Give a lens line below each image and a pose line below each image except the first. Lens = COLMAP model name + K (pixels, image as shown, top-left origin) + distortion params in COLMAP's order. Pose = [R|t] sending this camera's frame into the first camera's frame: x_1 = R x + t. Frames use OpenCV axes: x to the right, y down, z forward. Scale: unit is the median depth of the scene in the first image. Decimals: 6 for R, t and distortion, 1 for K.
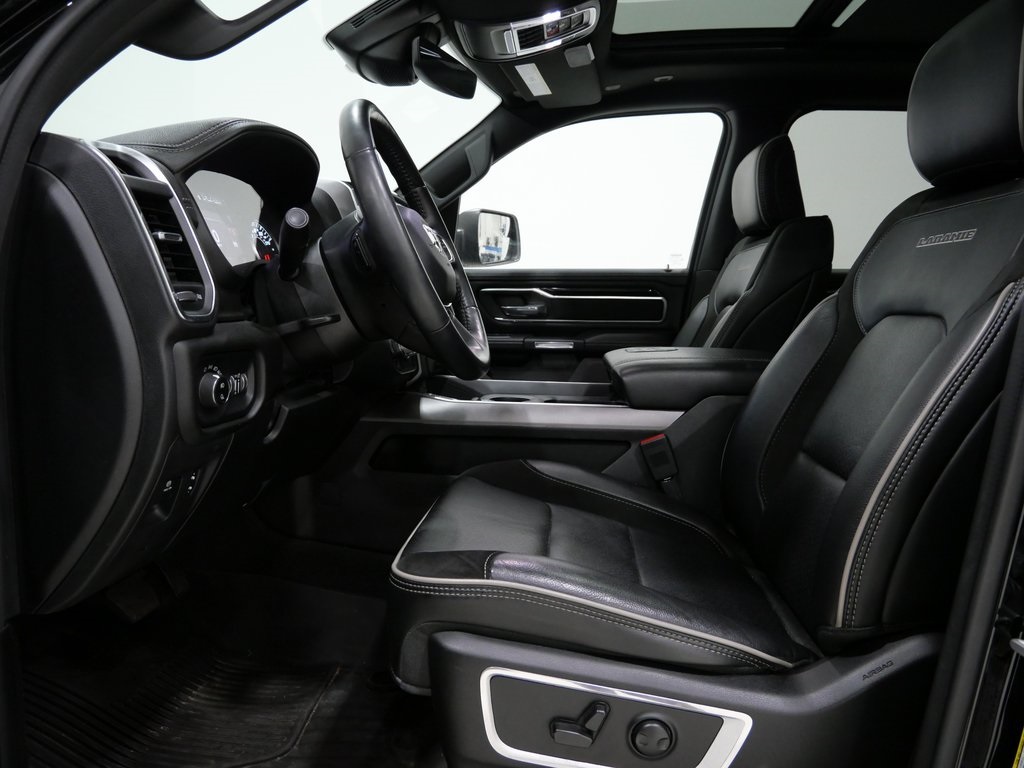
lens RADIAL K [[729.9, 0, 508.9], [0, 729.9, 381.9], [0, 0, 1]] dist [-0.026450, 0.007395]
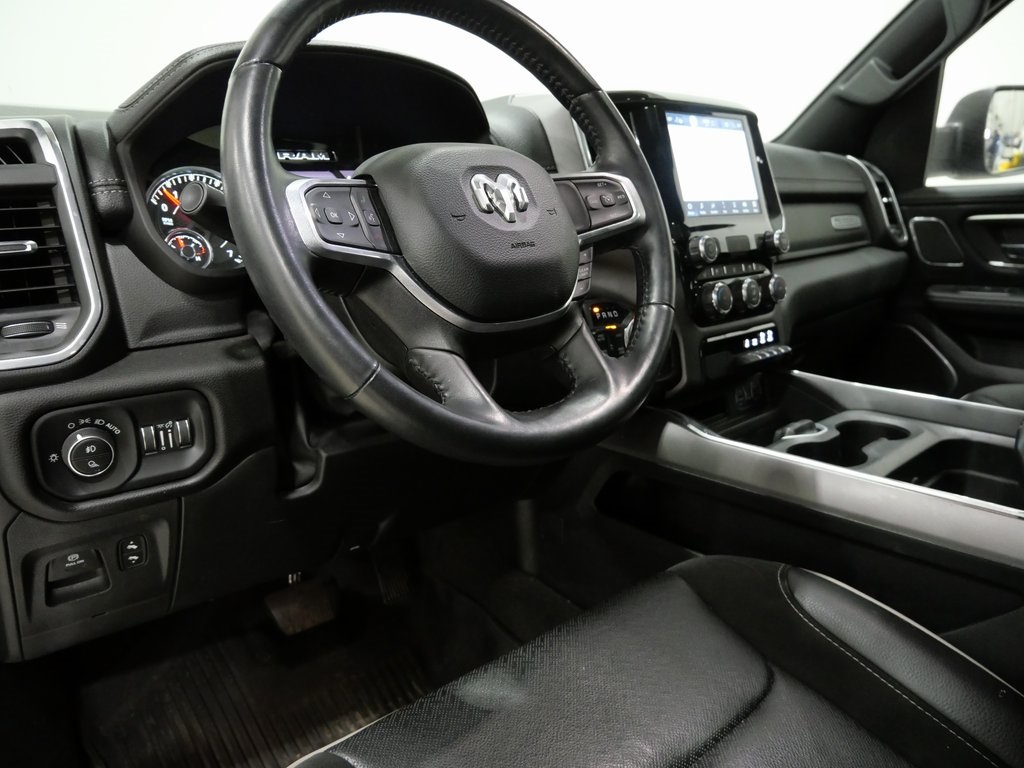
lens RADIAL K [[729.9, 0, 508.9], [0, 729.9, 381.9], [0, 0, 1]] dist [-0.026450, 0.007395]
pose [[0.717883, 0.124390, -0.684961, 0.219003], [-0.037129, 0.989348, 0.140755, -0.100240], [0.695173, -0.075614, 0.714855, 0.439666]]
